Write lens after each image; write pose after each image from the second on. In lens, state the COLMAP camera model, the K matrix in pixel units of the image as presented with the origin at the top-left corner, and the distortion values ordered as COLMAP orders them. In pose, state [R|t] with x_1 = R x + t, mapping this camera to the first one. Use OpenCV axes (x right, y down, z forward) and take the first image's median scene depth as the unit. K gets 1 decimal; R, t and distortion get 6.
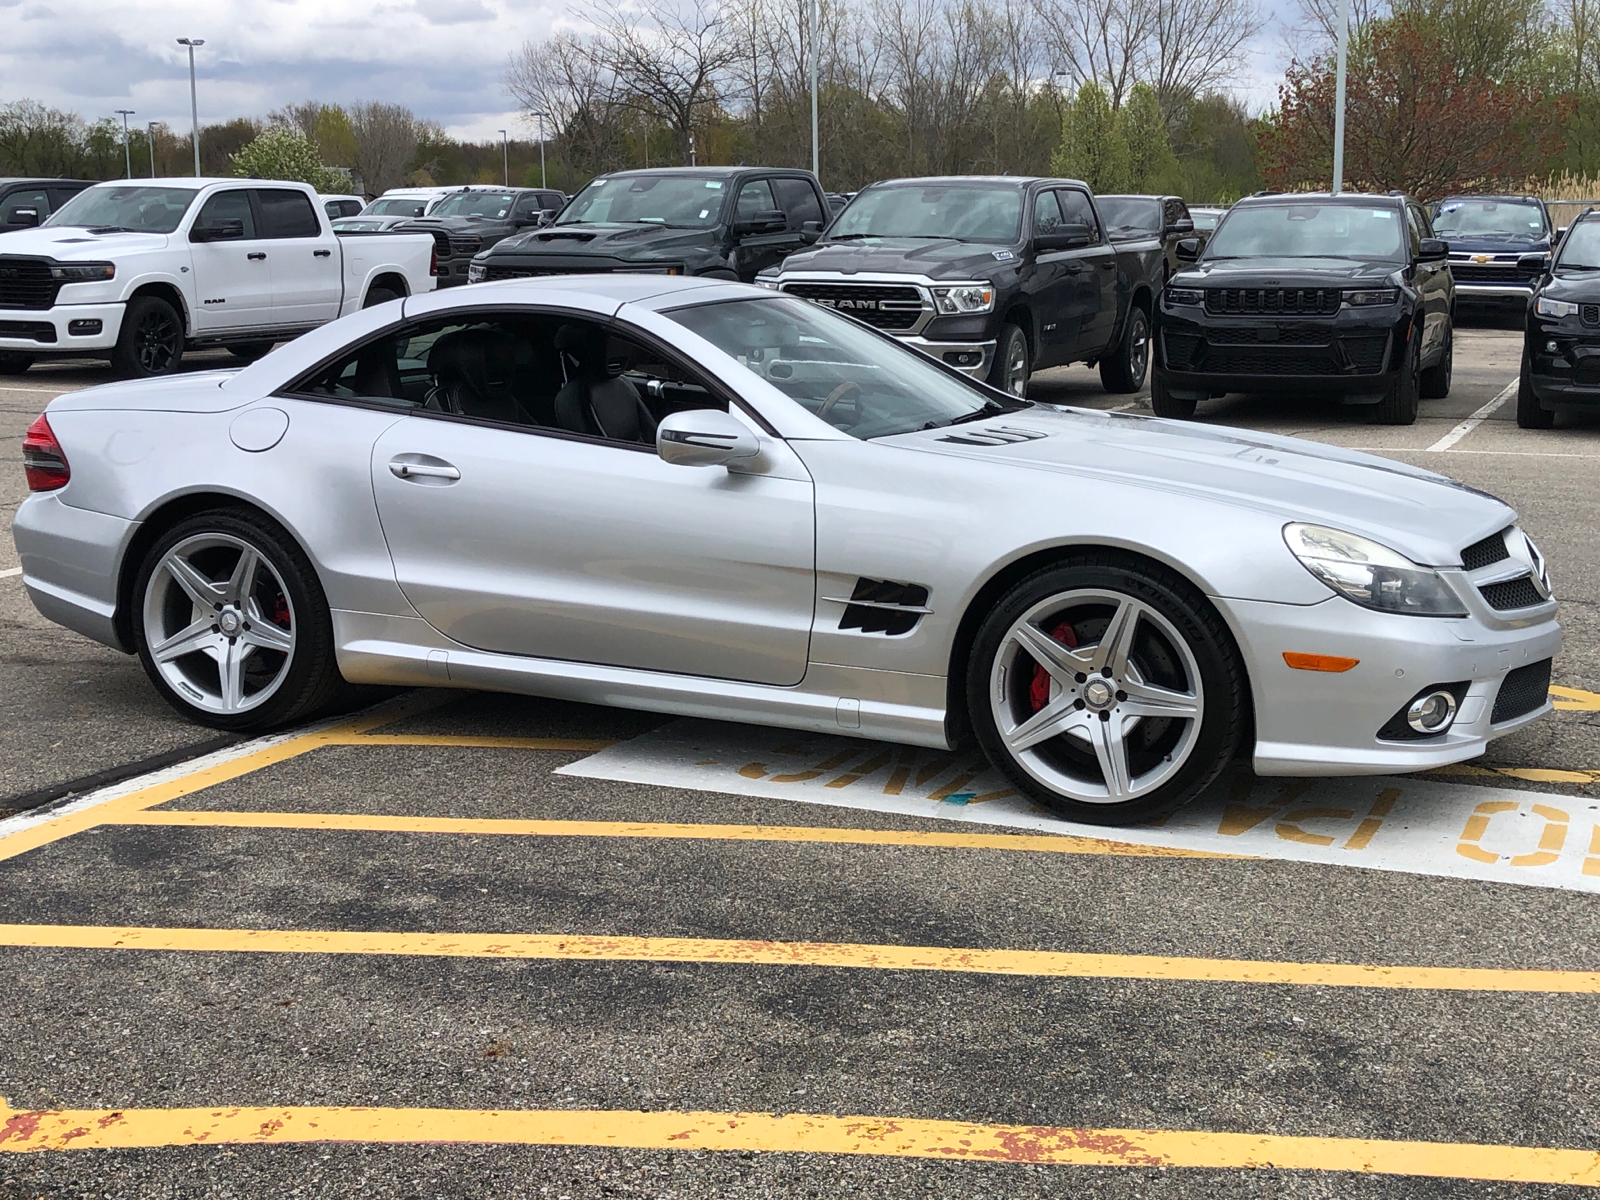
lens RADIAL K [[2090.1, 0, 791.6], [0, 2090.1, 574.1], [0, 0, 1]] dist [0.184361, -0.657181]
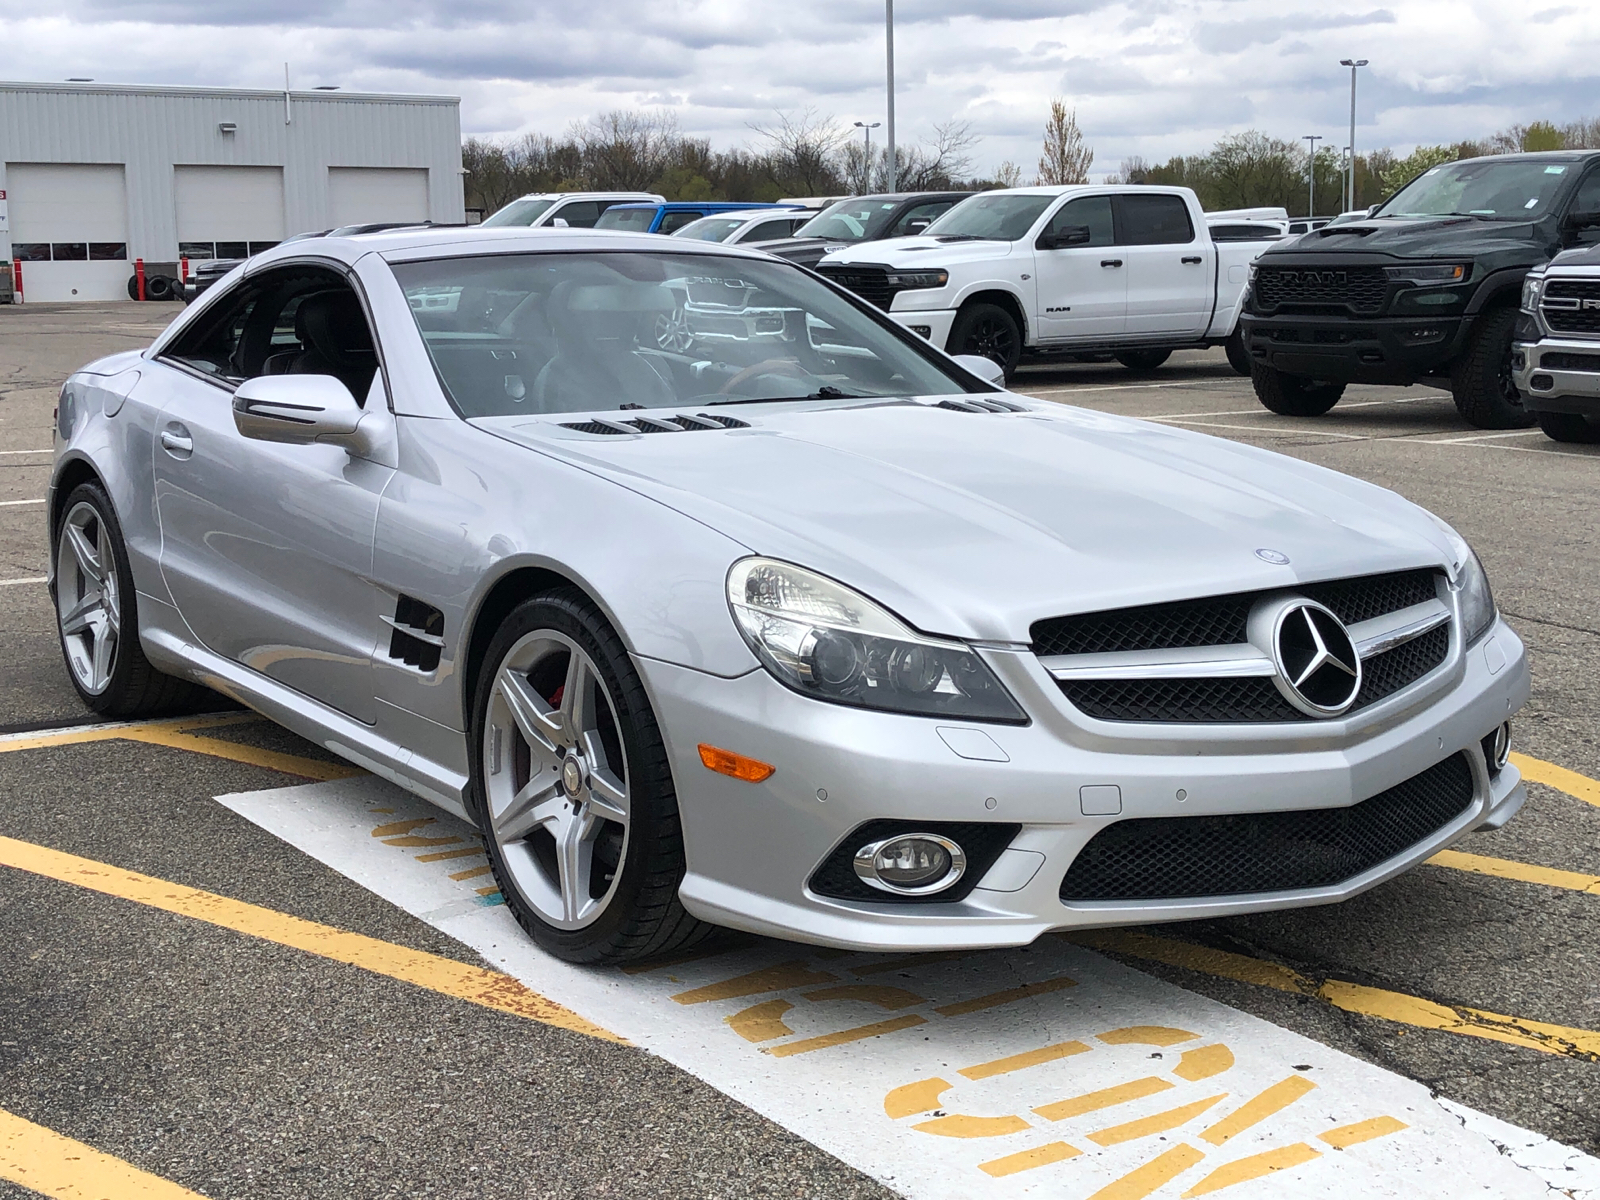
lens RADIAL K [[2090.1, 0, 791.6], [0, 2090.1, 574.1], [0, 0, 1]] dist [0.184361, -0.657181]
pose [[0.850144, 0.072023, -0.521601, 0.565504], [-0.078110, 0.996891, 0.010343, -0.025218], [0.520724, 0.031949, 0.853127, 0.408941]]
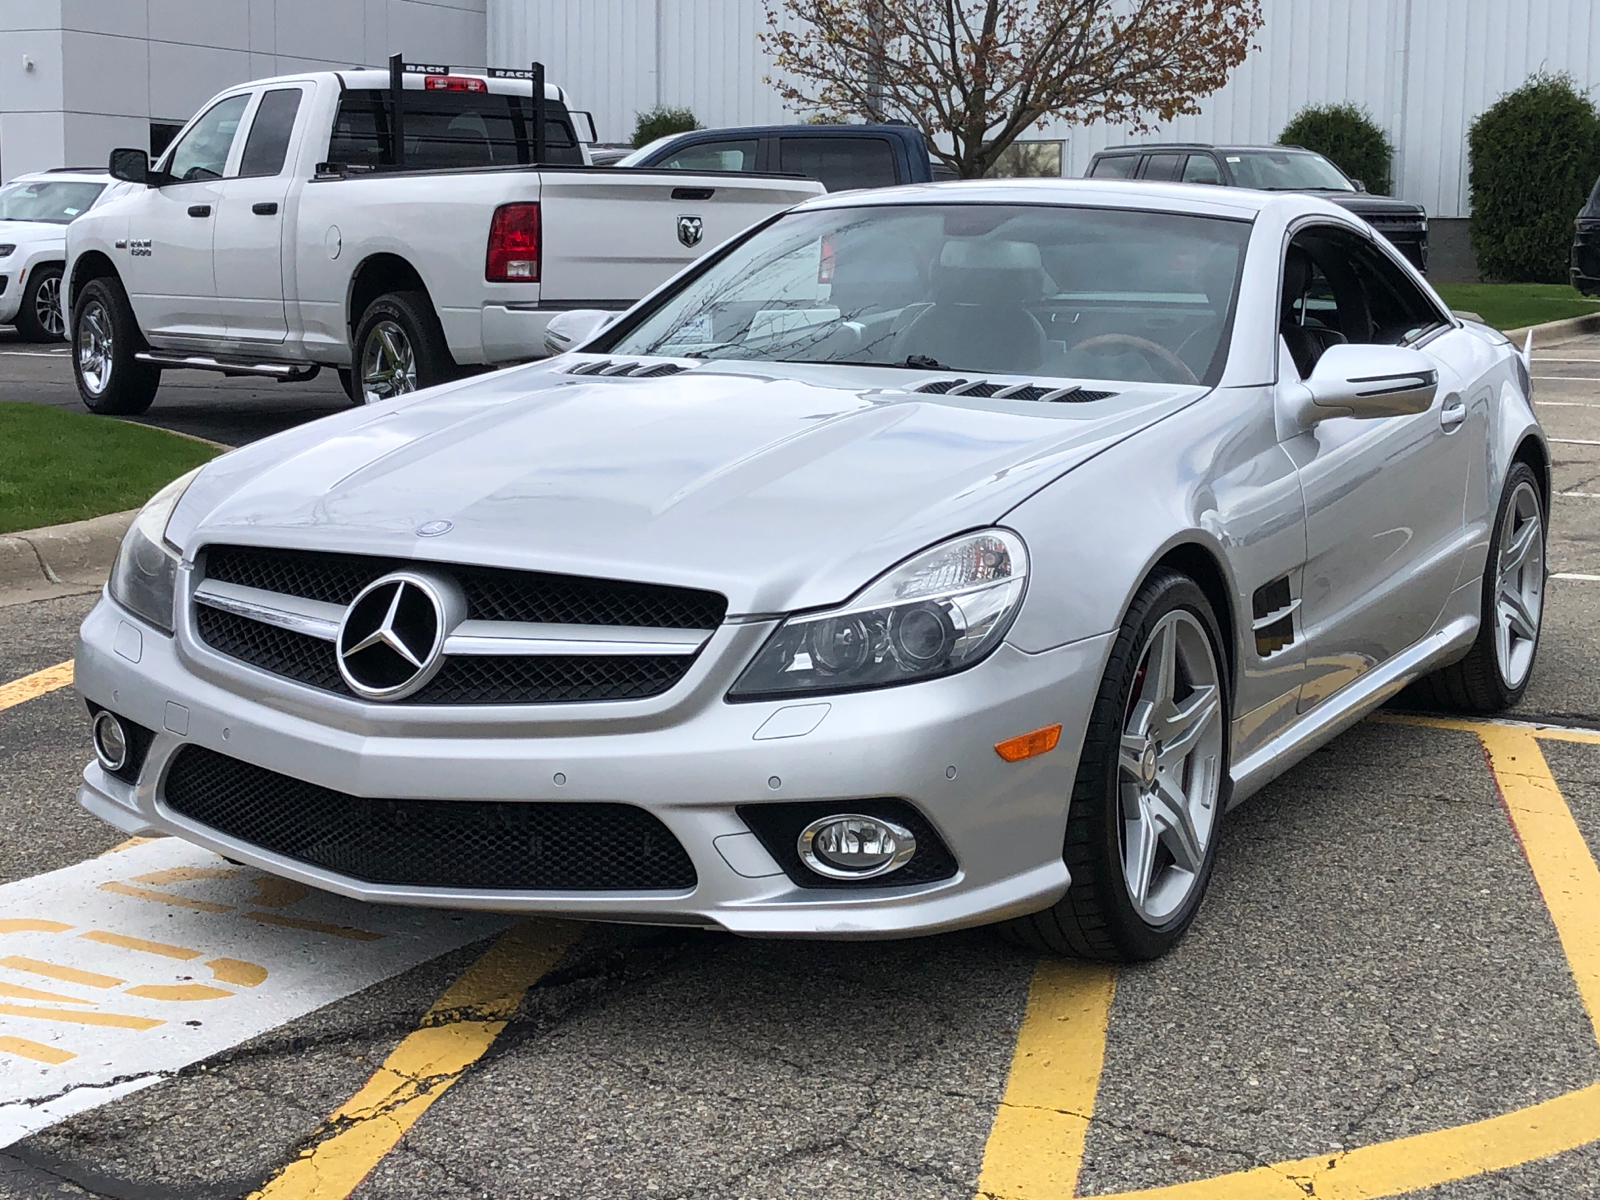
lens RADIAL K [[2507.0, 0, 785.7], [0, 2507.0, 596.4], [0, 0, 1]] dist [0.195899, -0.722945]
pose [[-0.085988, 0.146299, -0.985496, 1.058452], [-0.175741, 0.971422, 0.159543, -0.150034], [0.980674, 0.186911, -0.057820, 1.194137]]
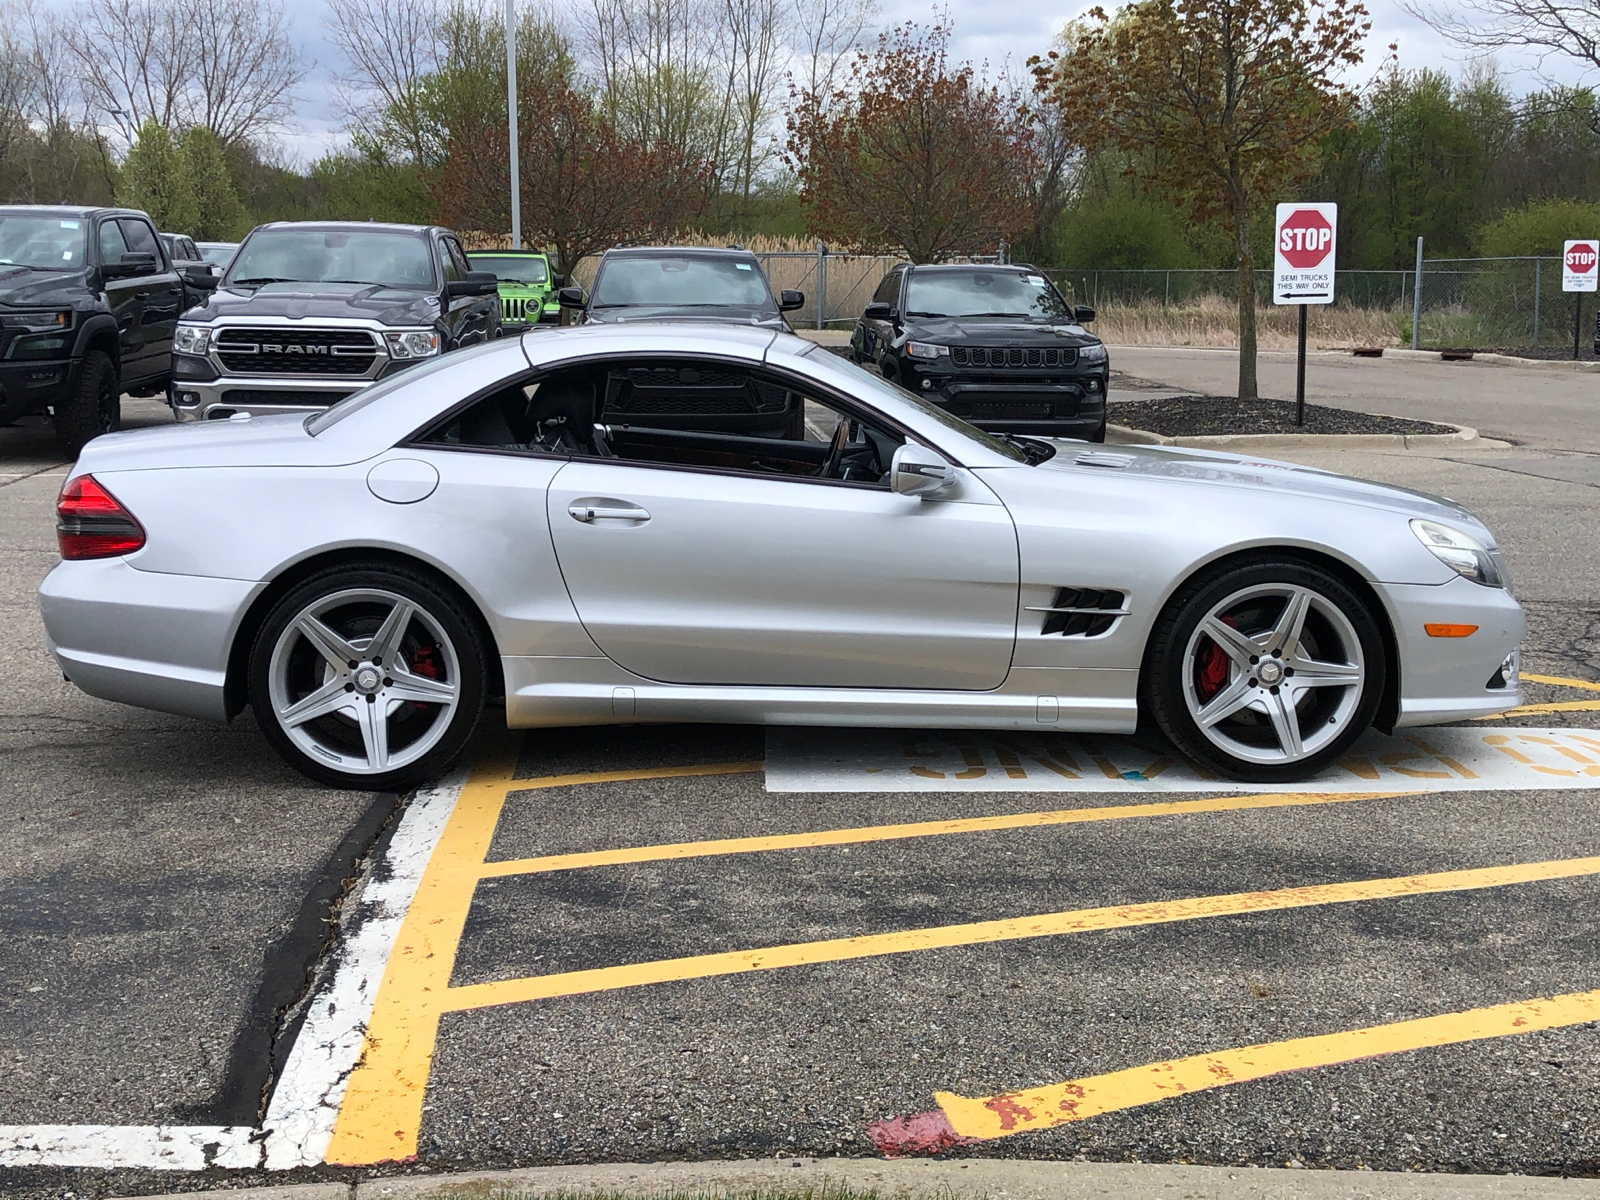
lens RADIAL K [[2090.1, 0, 791.6], [0, 2090.1, 574.1], [0, 0, 1]] dist [0.184361, -0.657181]
pose [[0.899382, -0.056073, 0.433552, -0.590898], [0.065195, 0.997853, -0.006188, -0.008104], [-0.432274, 0.033831, 0.901107, 0.042832]]
